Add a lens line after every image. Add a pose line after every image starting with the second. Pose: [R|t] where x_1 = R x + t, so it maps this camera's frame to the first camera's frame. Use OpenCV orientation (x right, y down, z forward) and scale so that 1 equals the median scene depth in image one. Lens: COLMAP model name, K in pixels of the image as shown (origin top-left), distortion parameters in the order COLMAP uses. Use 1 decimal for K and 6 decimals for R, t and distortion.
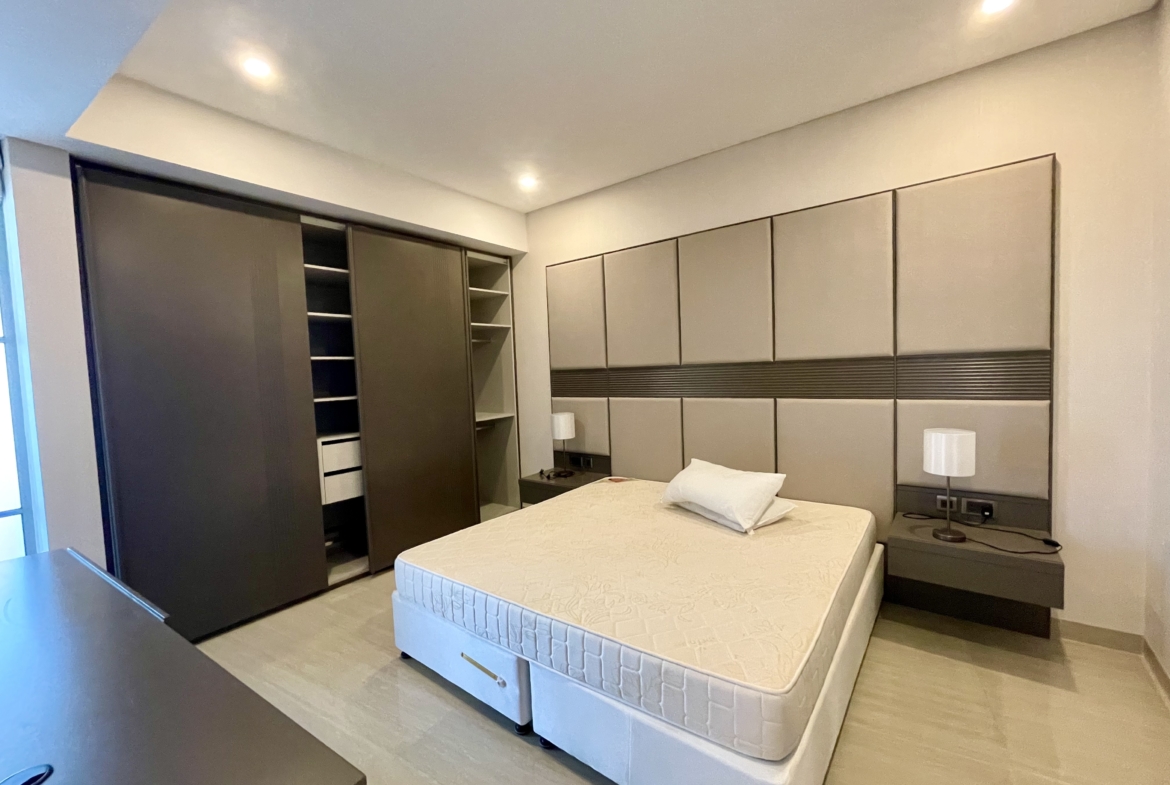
lens RADIAL K [[475.5, 0, 587.7], [0, 475.5, 388.2], [0, 0, 1]] dist [0.000503, 0.000083]
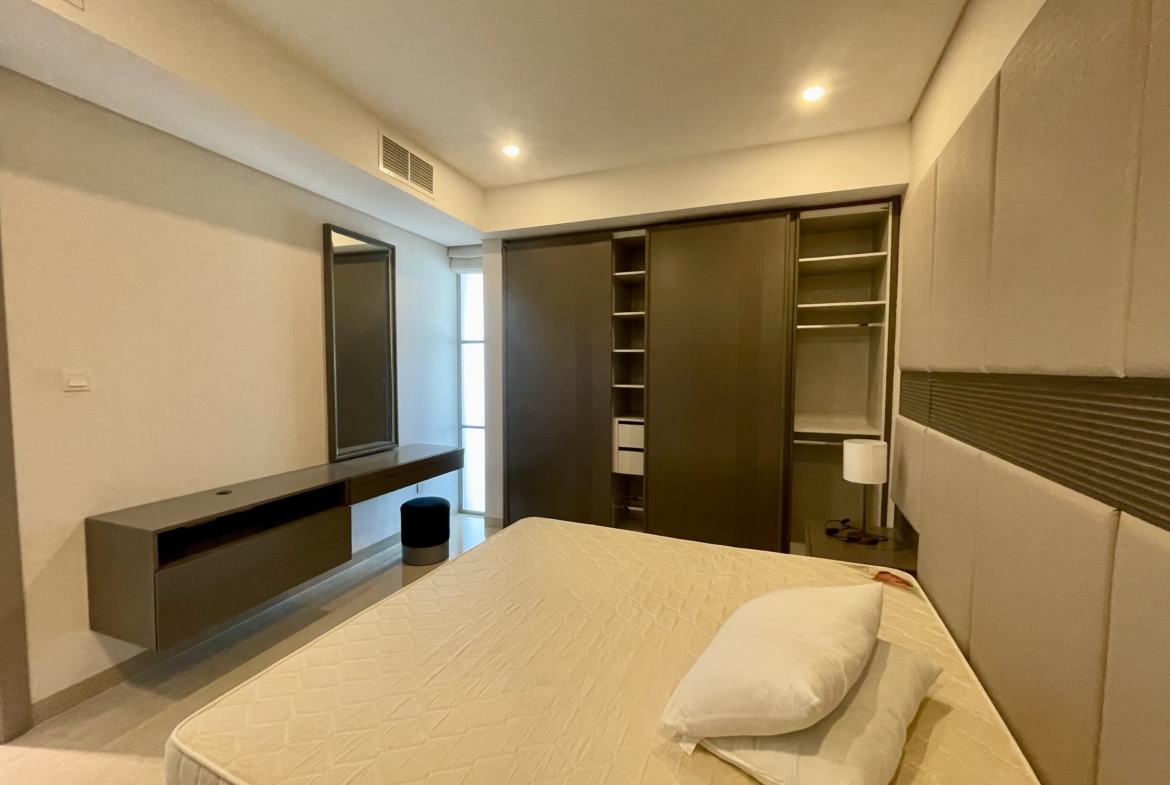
lens RADIAL K [[470.6, 0, 580.5], [0, 470.6, 392.9], [0, 0, 1]] dist [-0.001494, -0.000301]
pose [[0.248156, 0.086688, -0.964833, 0.544822], [-0.057939, 0.995533, 0.074545, -0.038707], [0.966986, 0.037403, 0.252071, 0.597414]]
